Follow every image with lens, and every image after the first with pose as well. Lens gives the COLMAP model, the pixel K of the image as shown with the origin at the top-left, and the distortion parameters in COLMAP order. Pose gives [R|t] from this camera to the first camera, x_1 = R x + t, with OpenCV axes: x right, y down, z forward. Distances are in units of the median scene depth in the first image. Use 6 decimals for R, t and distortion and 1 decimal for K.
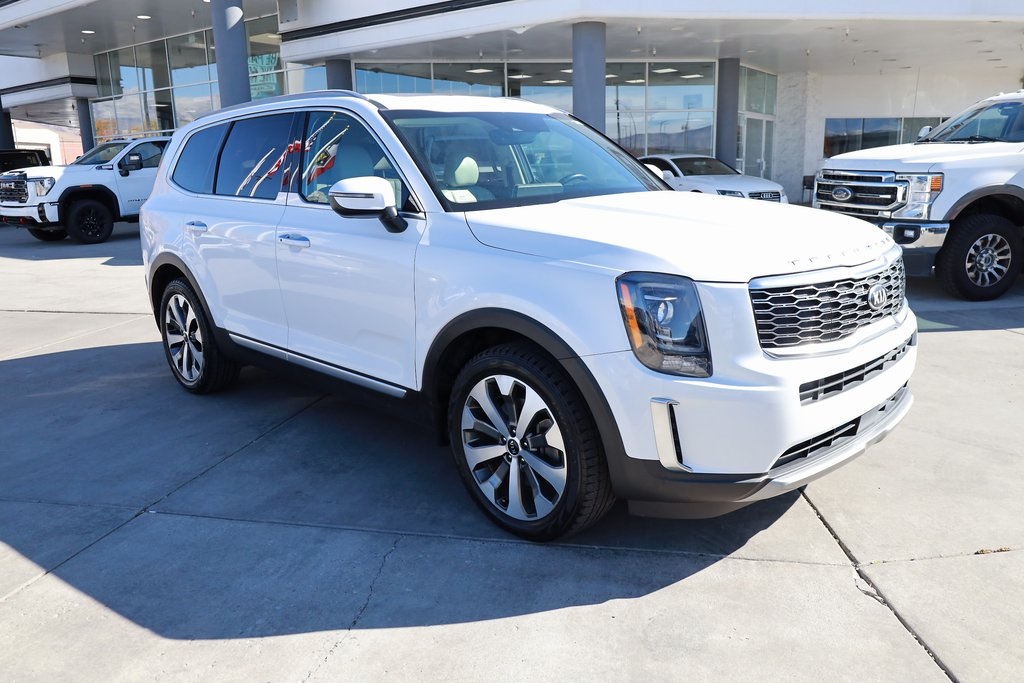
lens RADIAL K [[799.9, 0, 512.0], [0, 799.9, 341.5], [0, 0, 1]] dist [-0.008743, -0.002779]
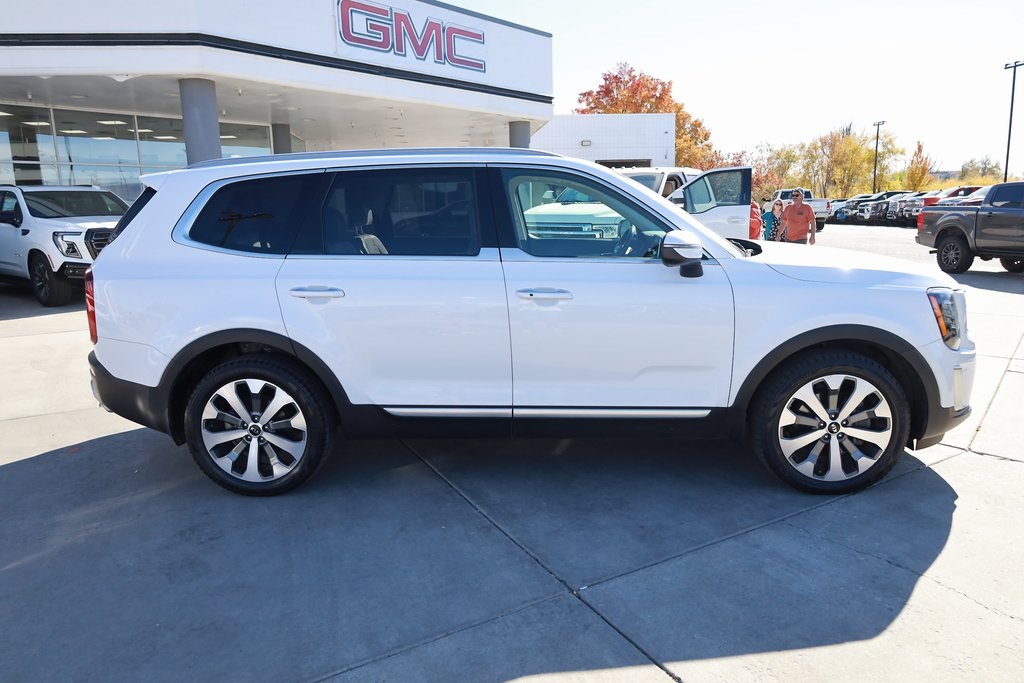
lens RADIAL K [[719.0, 0, 512.0], [0, 719.0, 341.5], [0, 0, 1]] dist [-0.010042, -0.003952]
pose [[0.722253, -0.117681, 0.681544, -0.968820], [0.150859, 0.988496, 0.010811, -0.086038], [-0.674976, 0.095009, 0.731697, 0.382185]]
